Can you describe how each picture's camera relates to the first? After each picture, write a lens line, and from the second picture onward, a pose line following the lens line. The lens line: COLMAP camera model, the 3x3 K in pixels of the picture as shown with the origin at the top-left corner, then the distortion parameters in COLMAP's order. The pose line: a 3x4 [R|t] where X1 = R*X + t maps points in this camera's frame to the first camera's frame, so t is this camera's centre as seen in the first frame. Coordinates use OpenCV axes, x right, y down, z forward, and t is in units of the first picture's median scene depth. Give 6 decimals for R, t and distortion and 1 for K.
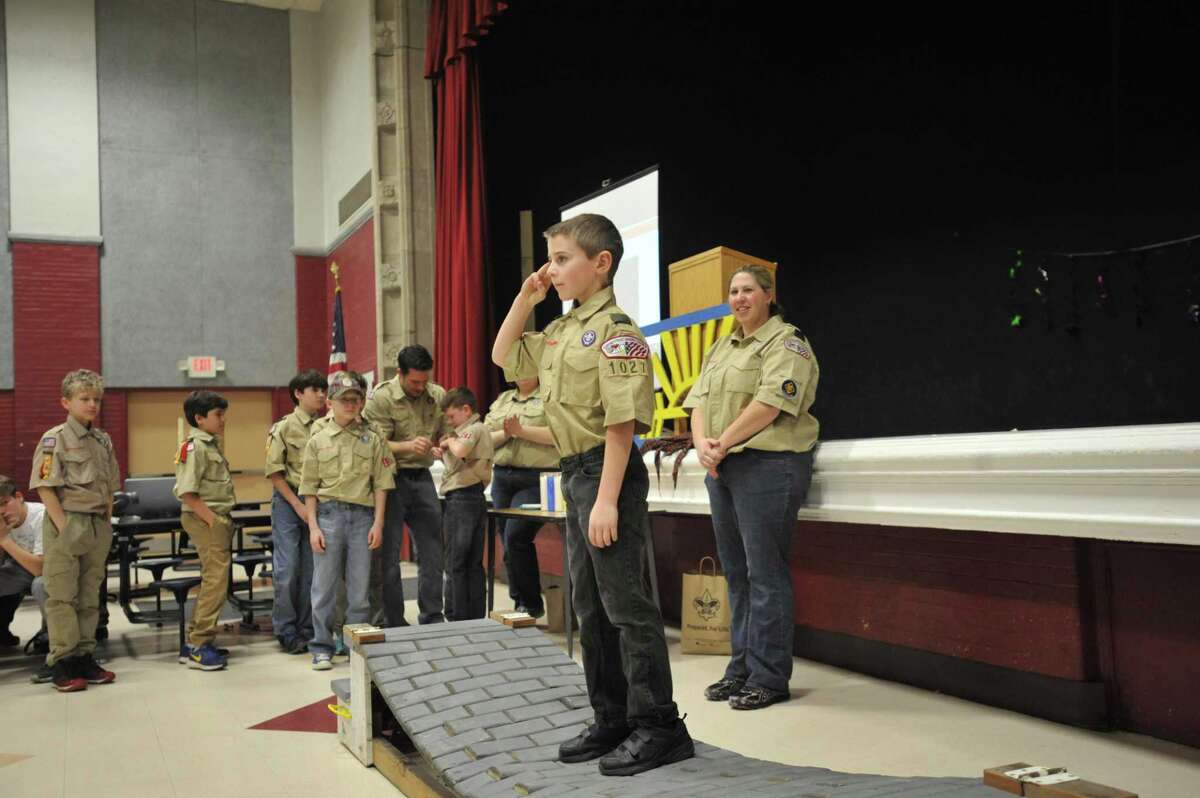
lens RADIAL K [[1115.4, 0, 600.0], [0, 1115.4, 399.0], [0, 0, 1]] dist [0.006443, 0.105563]
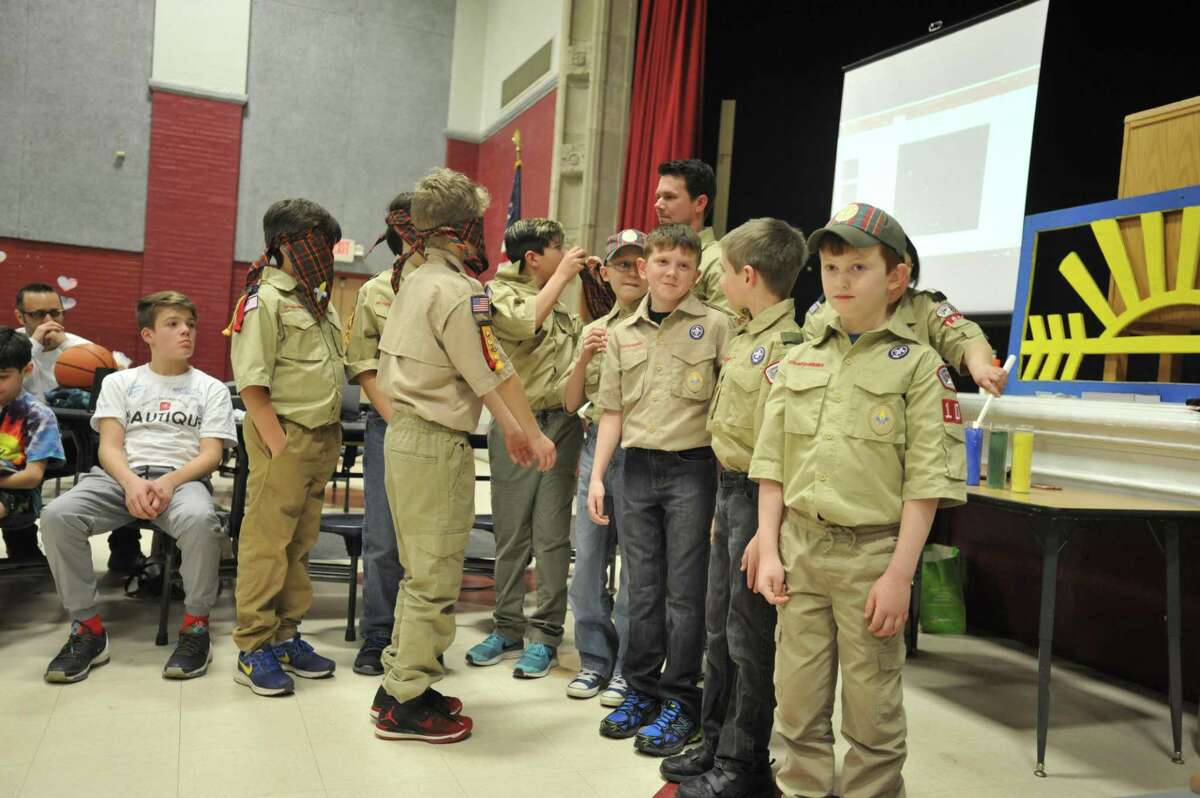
lens RADIAL K [[997.2, 0, 600.0], [0, 997.2, 399.0], [0, 0, 1]] dist [0.000386, 0.065721]
pose [[0.993179, 0.106091, -0.048373, -0.137637], [-0.102663, 0.992350, 0.068573, 0.023638], [0.055278, -0.063140, 0.996473, 0.280463]]
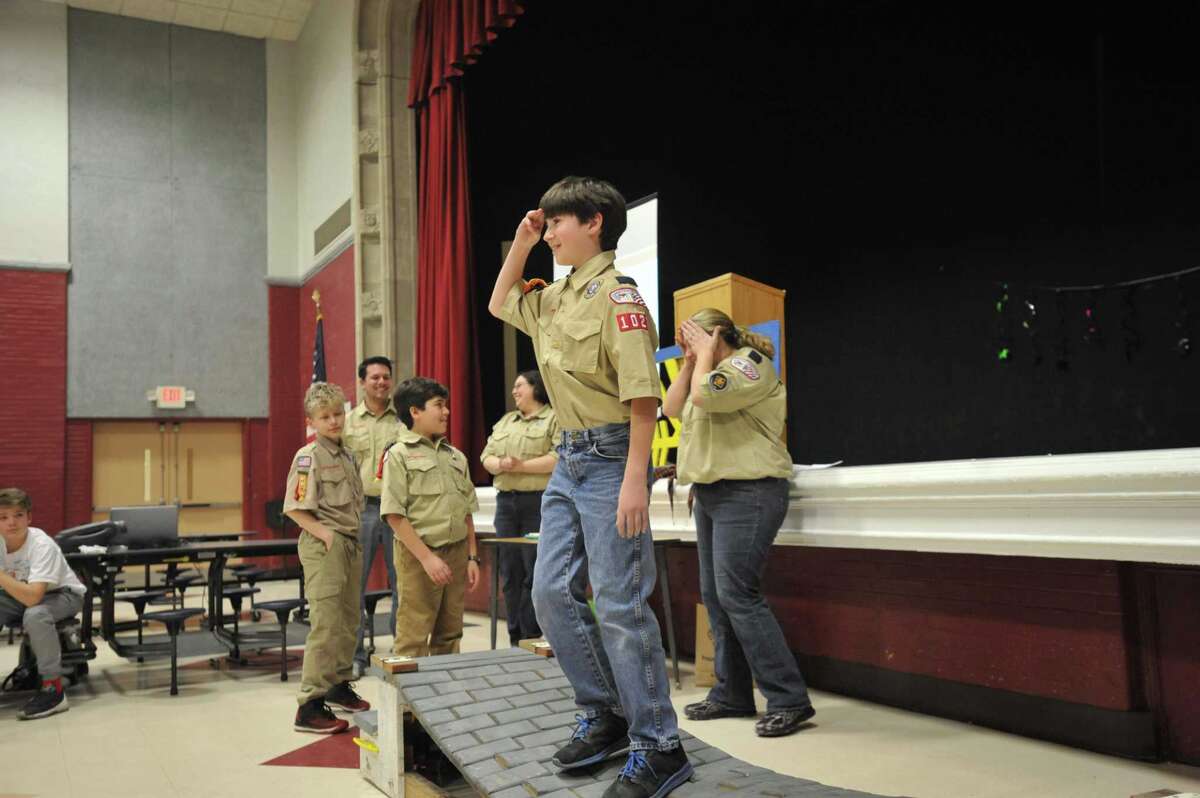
lens RADIAL K [[1115.4, 0, 600.0], [0, 1115.4, 399.0], [0, 0, 1]] dist [0.006443, 0.105563]
pose [[0.999199, 0.006321, 0.039526, -0.030157], [-0.005004, 0.999432, -0.033318, 0.005862], [-0.039714, 0.033093, 0.998663, 0.010965]]
